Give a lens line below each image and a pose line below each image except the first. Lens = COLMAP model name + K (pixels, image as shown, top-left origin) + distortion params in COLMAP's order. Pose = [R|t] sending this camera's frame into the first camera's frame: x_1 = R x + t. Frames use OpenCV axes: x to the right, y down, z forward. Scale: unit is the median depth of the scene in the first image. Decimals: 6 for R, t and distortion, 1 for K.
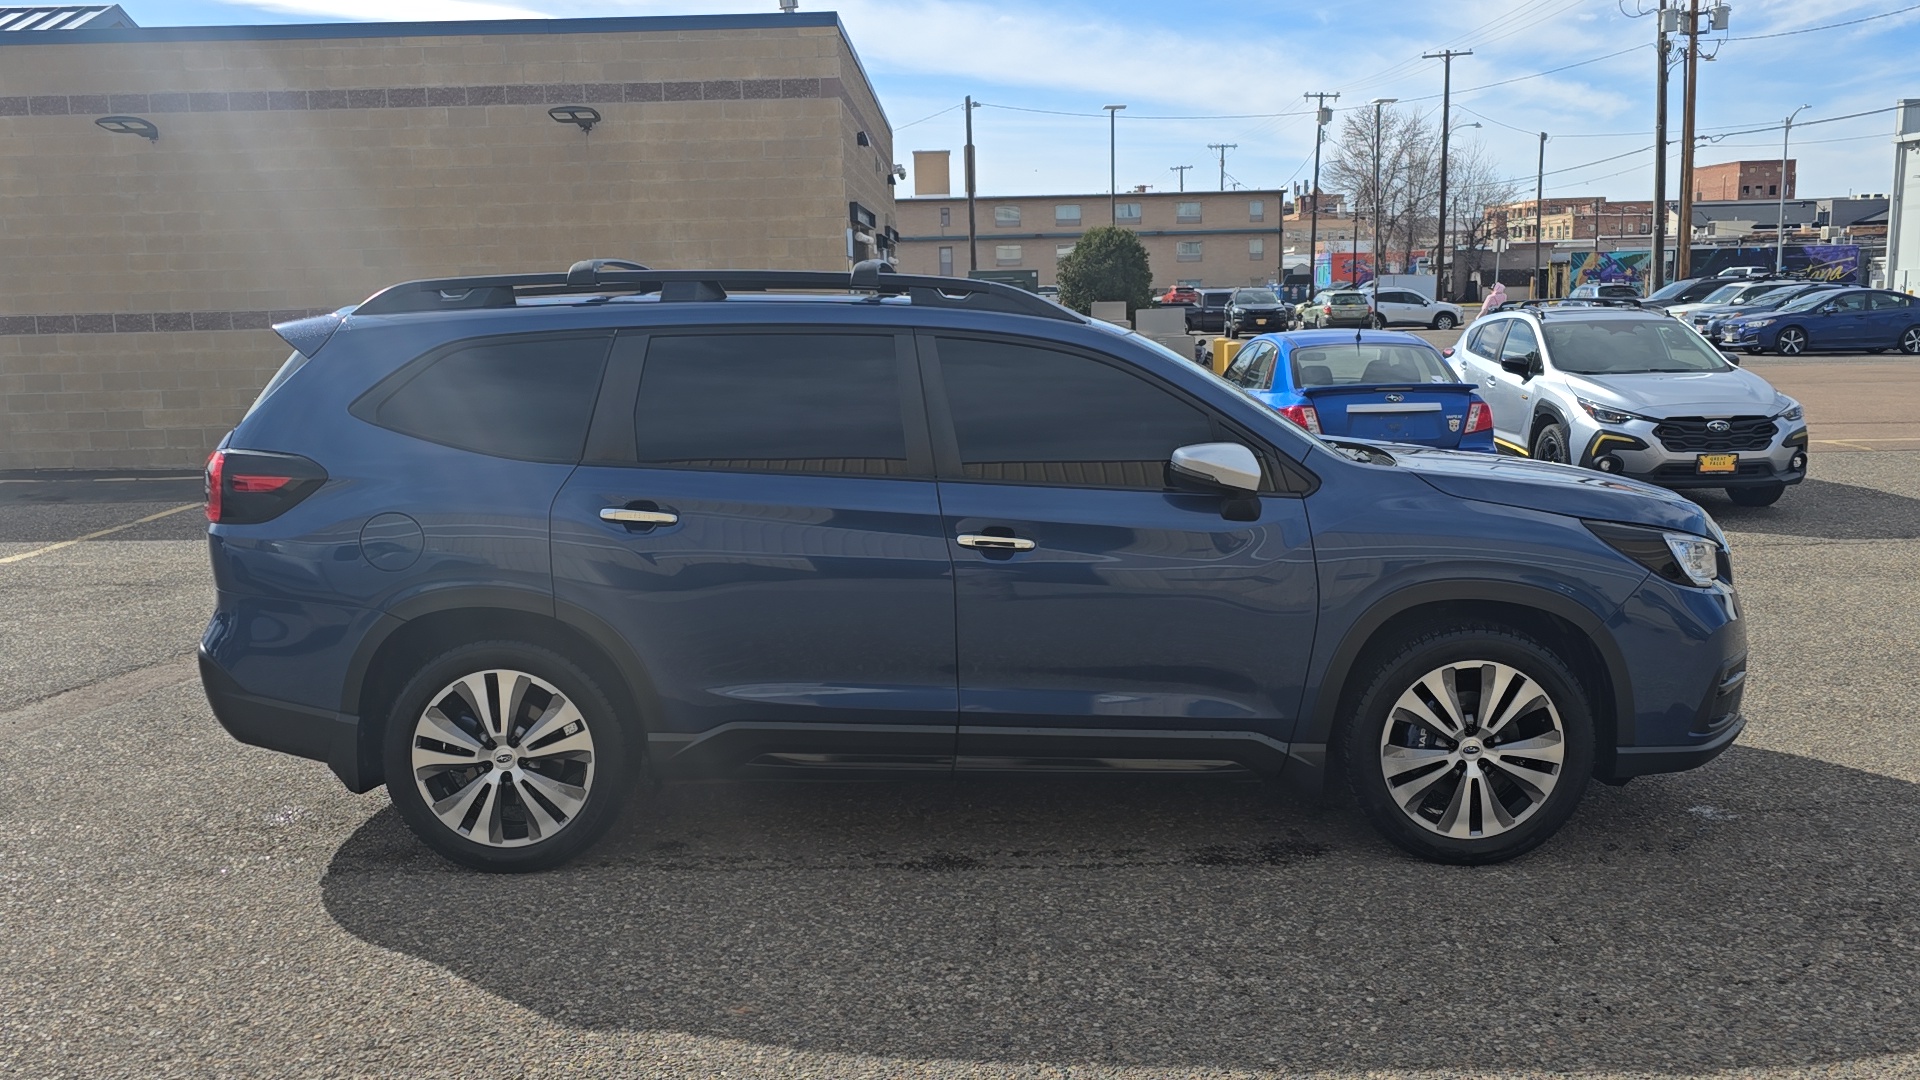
lens RADIAL K [[1587.5, 0, 972.1], [0, 1587.5, 535.1], [0, 0, 1]] dist [-0.002017, 0.009859]
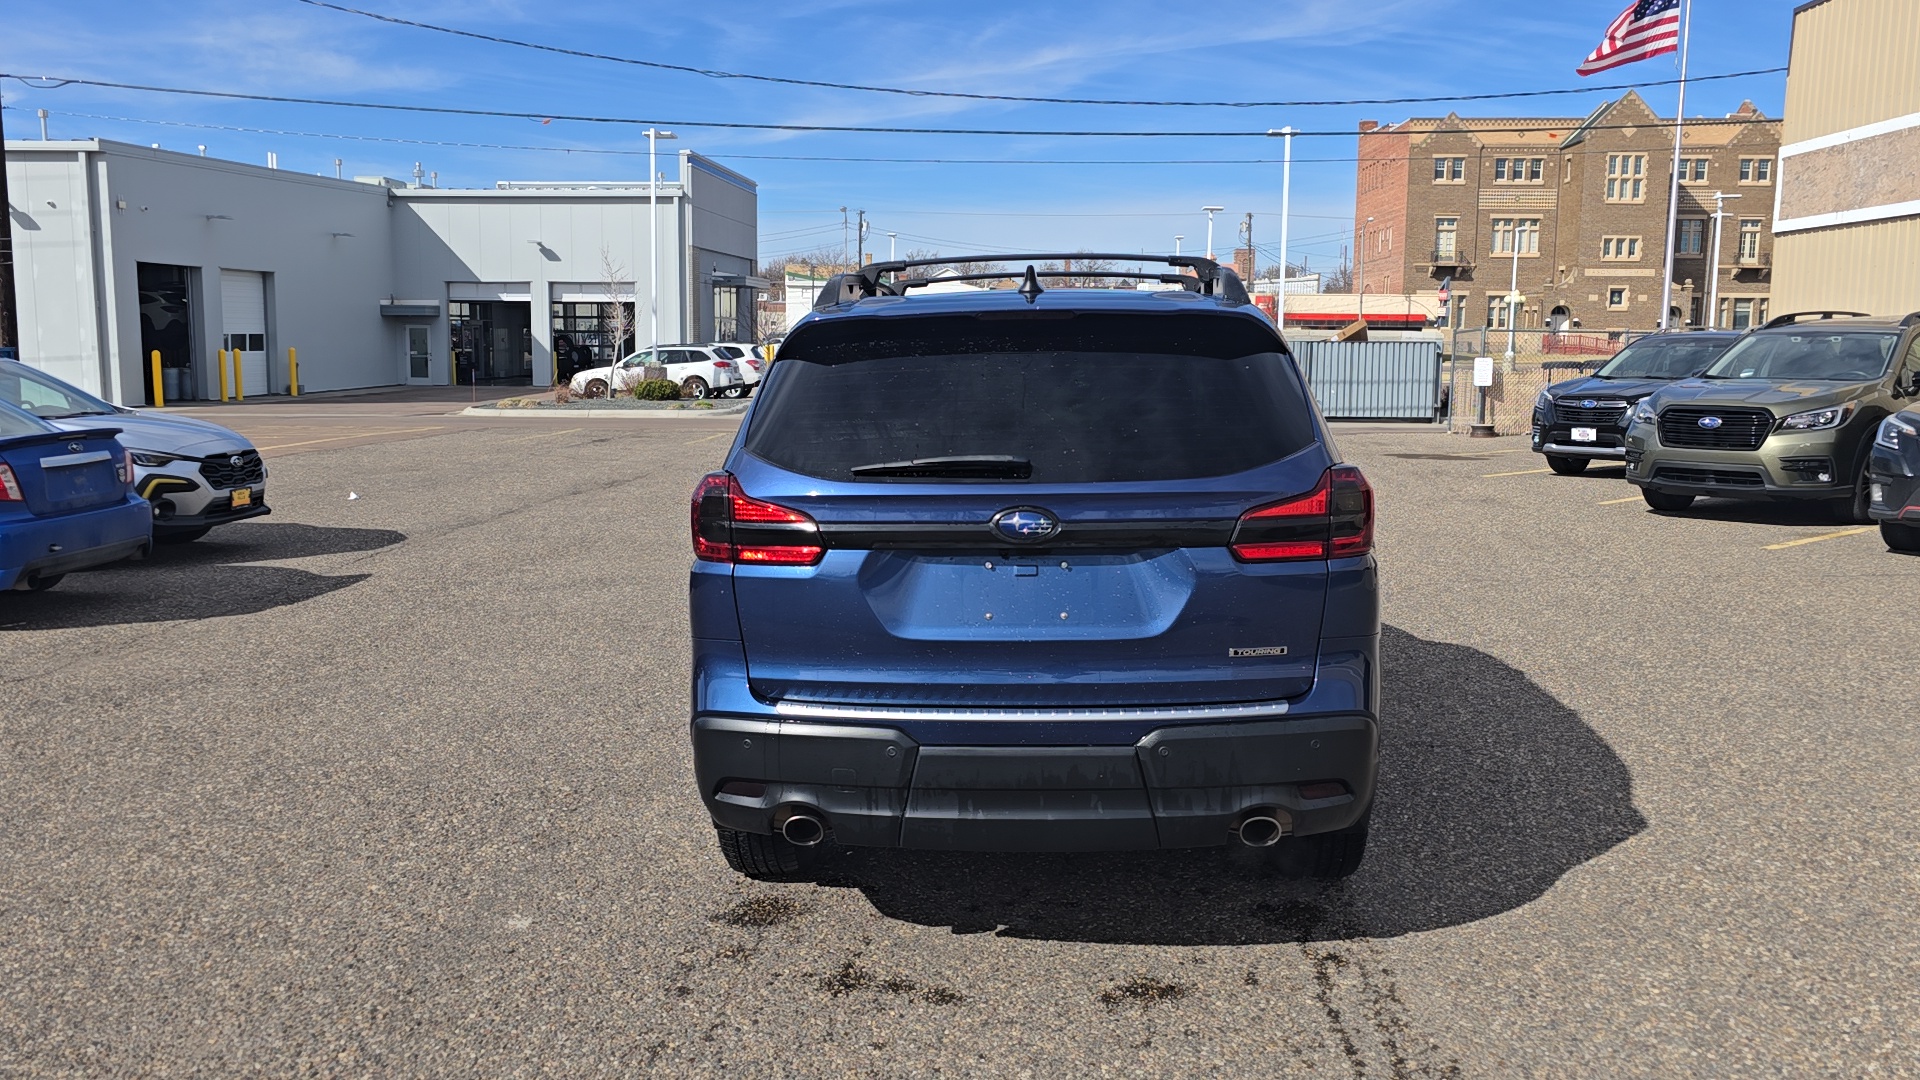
lens RADIAL K [[1587.5, 0, 977.0], [0, 1587.5, 546.7], [0, 0, 1]] dist [-0.002017, 0.009859]
pose [[0.064057, -0.112162, 0.991623, -1.286626], [0.145408, 0.984108, 0.101919, -0.122643], [-0.987296, 0.137661, 0.079348, 1.129092]]
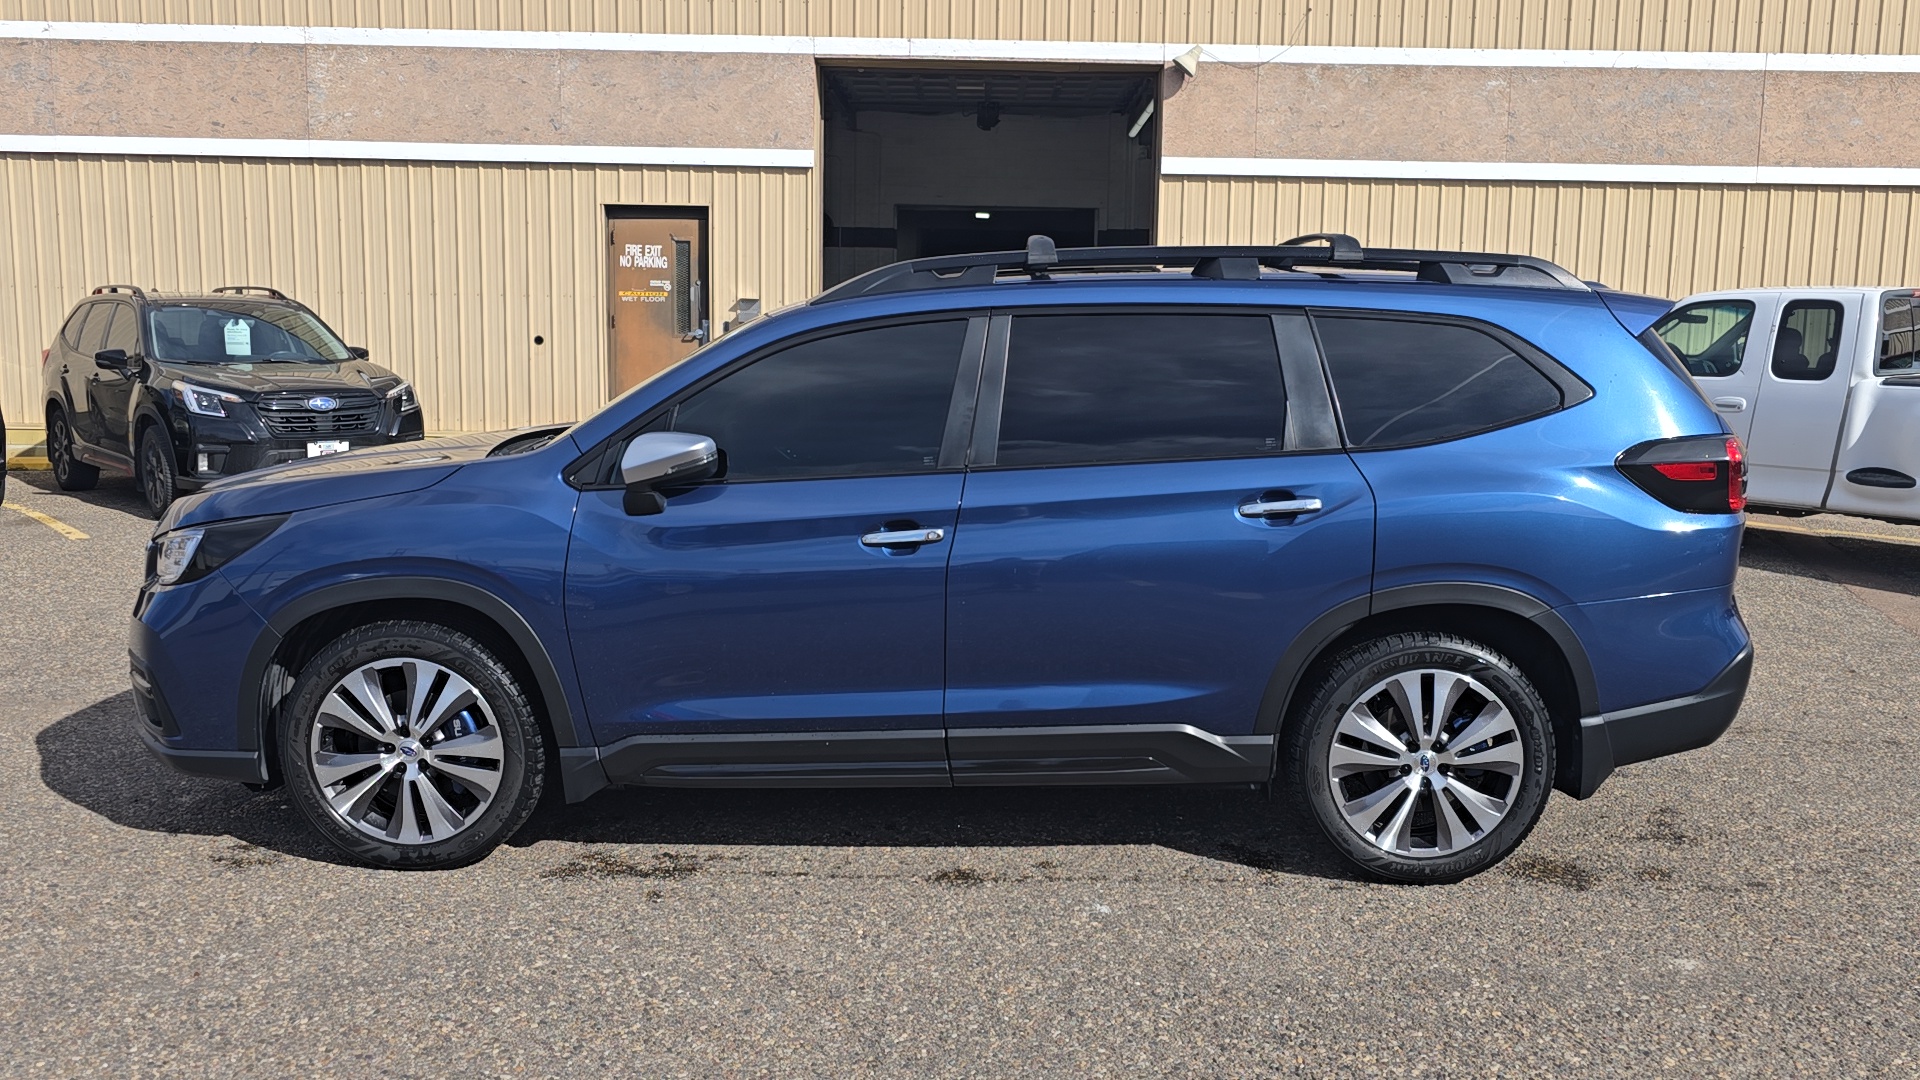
lens RADIAL K [[1587.5, 0, 965.7], [0, 1587.5, 550.3], [0, 0, 1]] dist [-0.002017, 0.009859]
pose [[-0.999953, 0.003123, 0.009223, -0.024526], [0.005617, 0.958680, 0.284432, -0.301923], [-0.007954, 0.284470, -0.958652, 2.250675]]
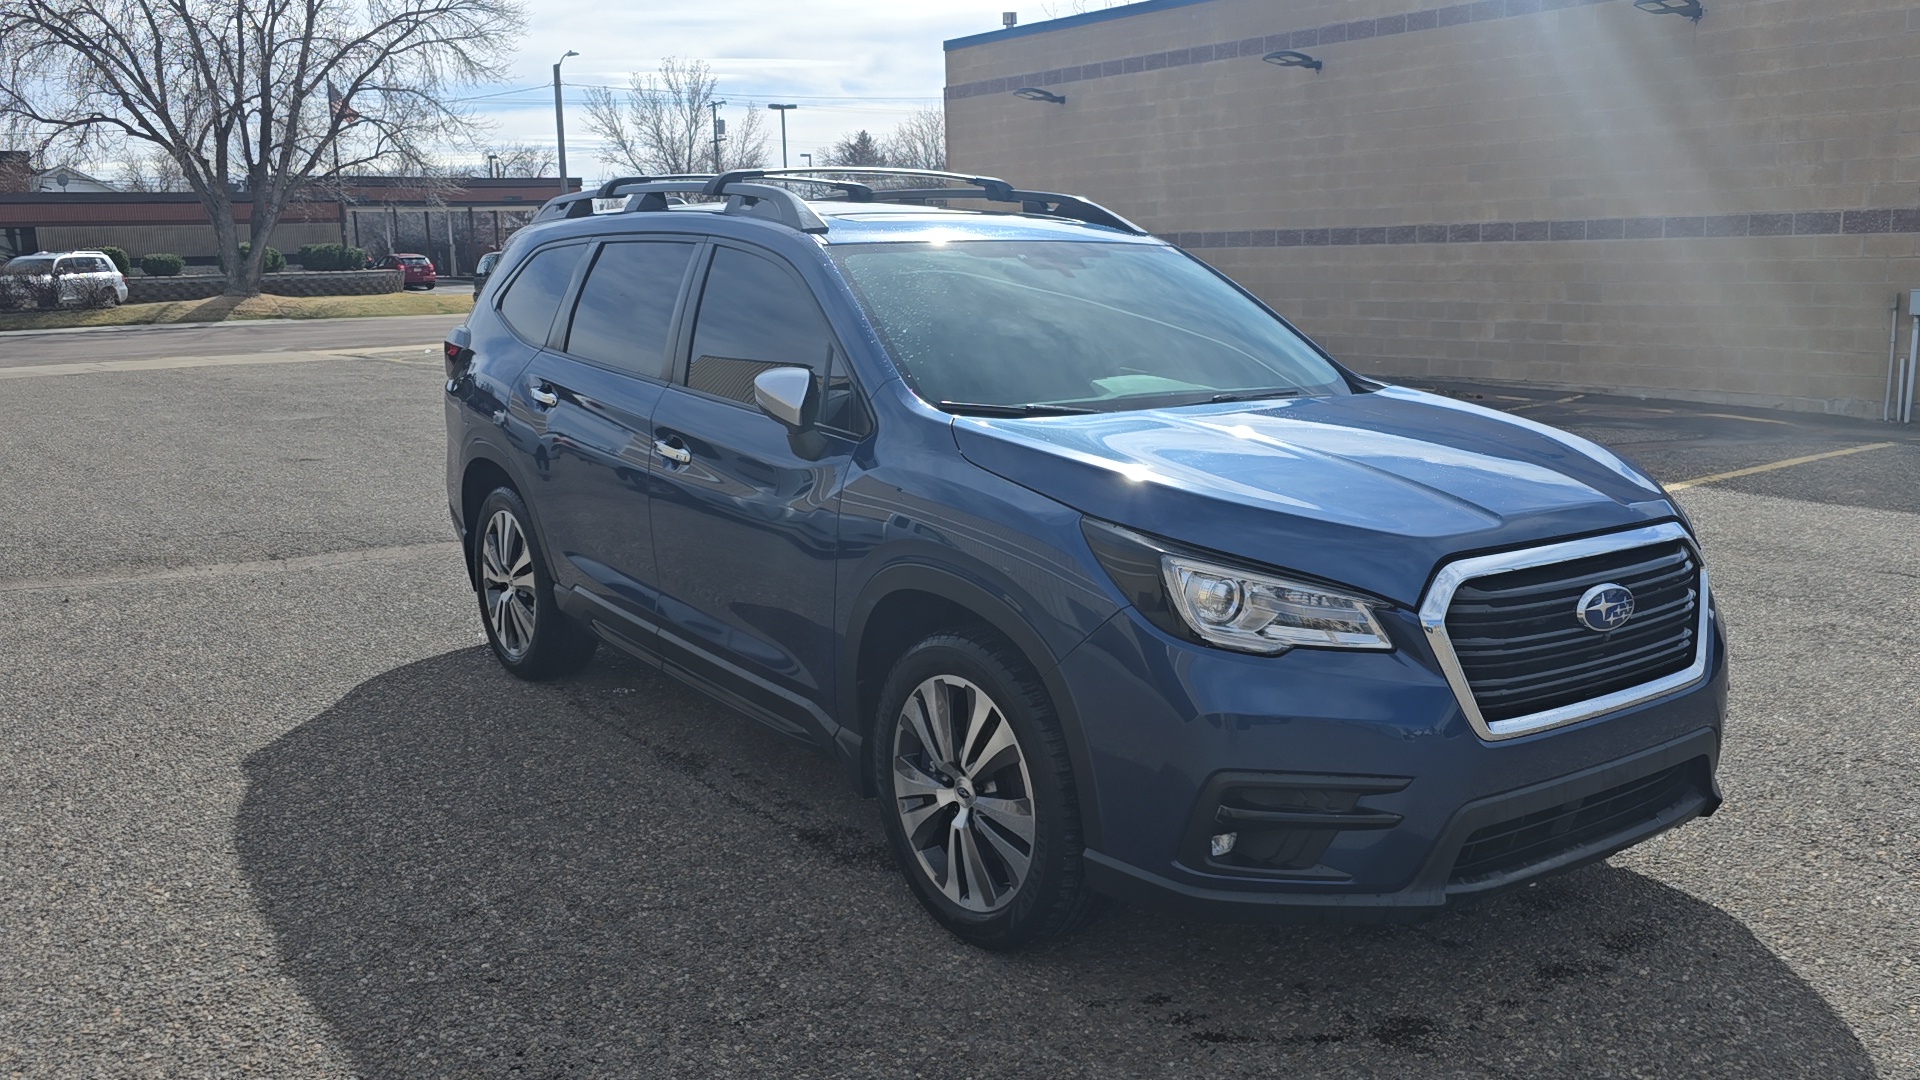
lens RADIAL K [[1587.5, 0, 967.7], [0, 1587.5, 541.2], [0, 0, 1]] dist [-0.002017, 0.009859]
pose [[0.592692, 0.155322, -0.790310, 0.895262], [-0.113375, 0.987548, 0.109061, -0.067599], [0.797409, 0.024962, 0.602922, 0.532860]]
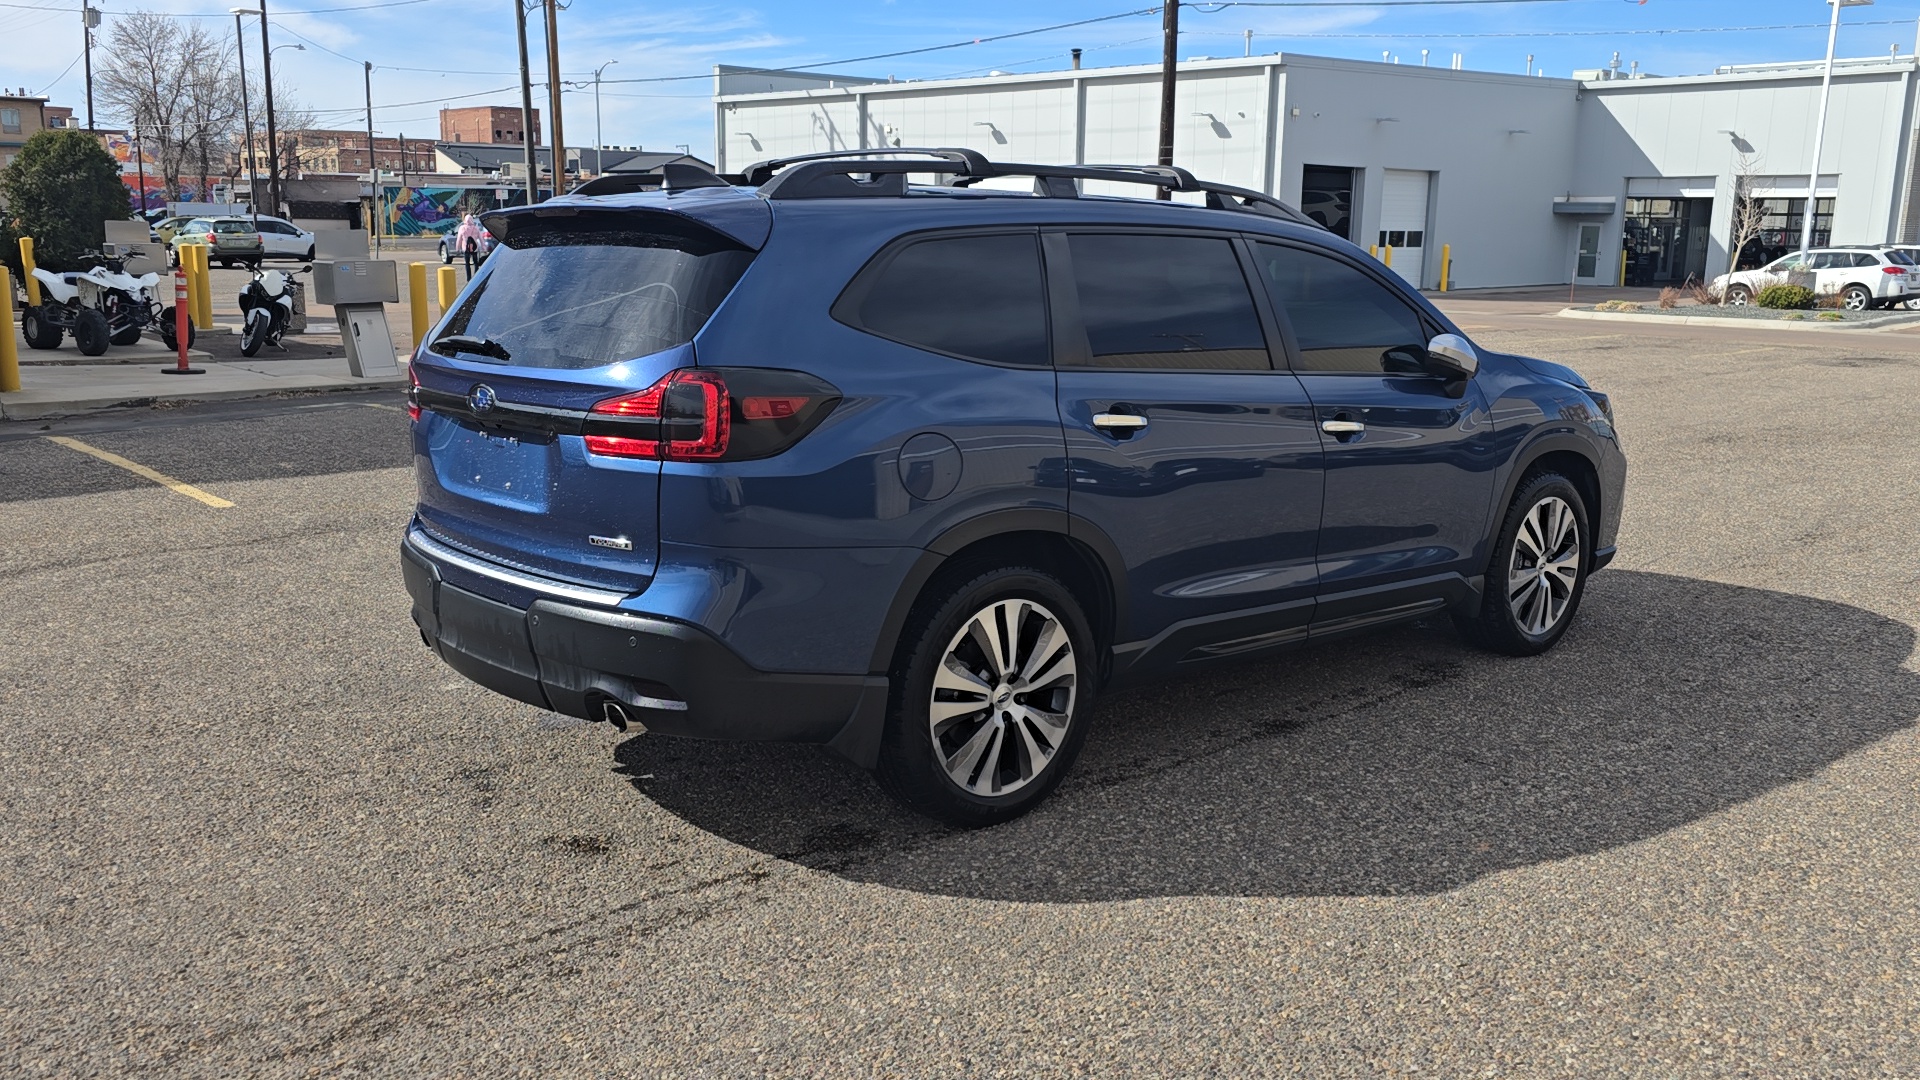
lens RADIAL K [[1587.5, 0, 965.8], [0, 1587.5, 550.9], [0, 0, 1]] dist [-0.002017, 0.009859]
pose [[0.741336, -0.108358, 0.662329, -0.901745], [0.075971, 0.994086, 0.077600, -0.015015], [-0.666820, -0.007210, 0.745184, 0.336464]]
